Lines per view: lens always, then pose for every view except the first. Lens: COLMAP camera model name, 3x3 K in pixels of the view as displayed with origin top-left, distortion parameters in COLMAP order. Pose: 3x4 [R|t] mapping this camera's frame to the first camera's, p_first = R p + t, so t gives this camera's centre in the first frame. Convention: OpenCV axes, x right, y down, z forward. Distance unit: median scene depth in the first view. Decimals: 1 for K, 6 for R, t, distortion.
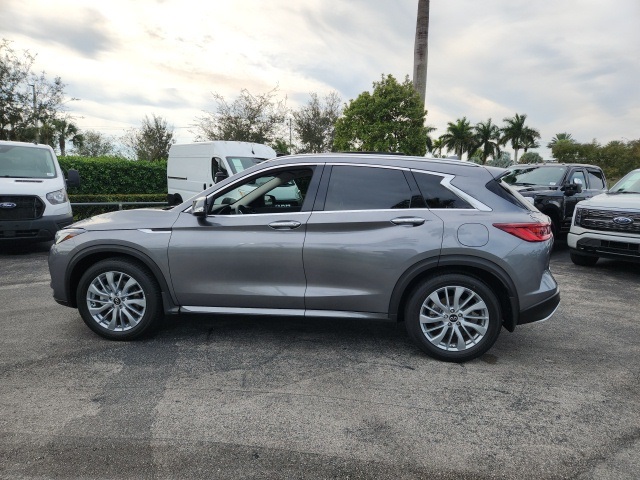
lens RADIAL K [[427.3, 0, 327.9], [0, 427.3, 245.5], [0, 0, 1]] dist [0.076619, -0.065950]
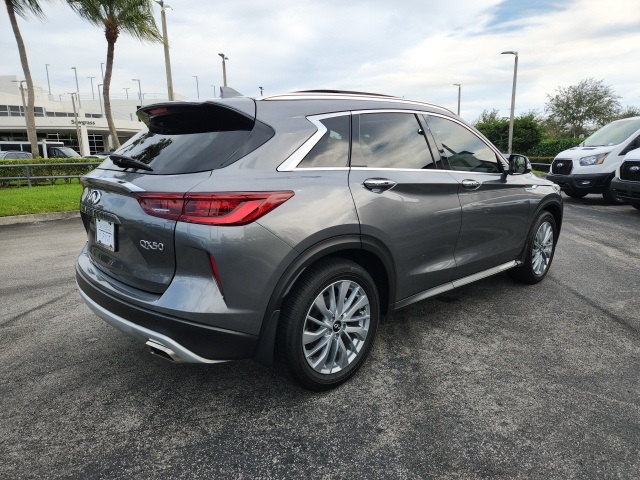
lens RADIAL K [[427.3, 0, 330.3], [0, 427.3, 240.6], [0, 0, 1]] dist [0.076619, -0.065950]
pose [[-0.638208, 0.136257, -0.757710, 0.861413], [-0.115558, 0.956108, 0.269267, -0.214694], [0.761142, 0.259407, -0.594450, 1.878086]]
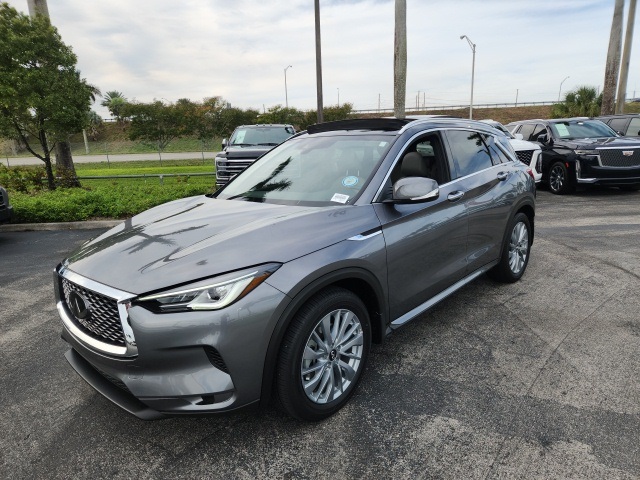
lens RADIAL K [[427.3, 0, 327.1], [0, 427.3, 244.6], [0, 0, 1]] dist [0.076619, -0.065950]
pose [[0.579582, -0.238674, 0.779179, -1.035711], [0.169702, 0.970536, 0.171060, -0.156585], [-0.797049, 0.033085, 0.603008, 0.665926]]
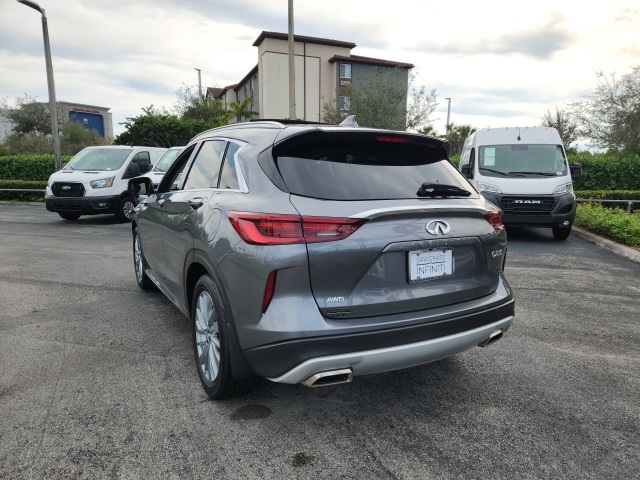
lens RADIAL K [[427.3, 0, 325.5], [0, 427.3, 244.2], [0, 0, 1]] dist [0.076619, -0.065950]
pose [[0.608727, 0.108706, -0.785897, 0.974087], [-0.111077, 0.992490, 0.051246, -0.047746], [0.785566, 0.056101, 0.616230, 0.682965]]
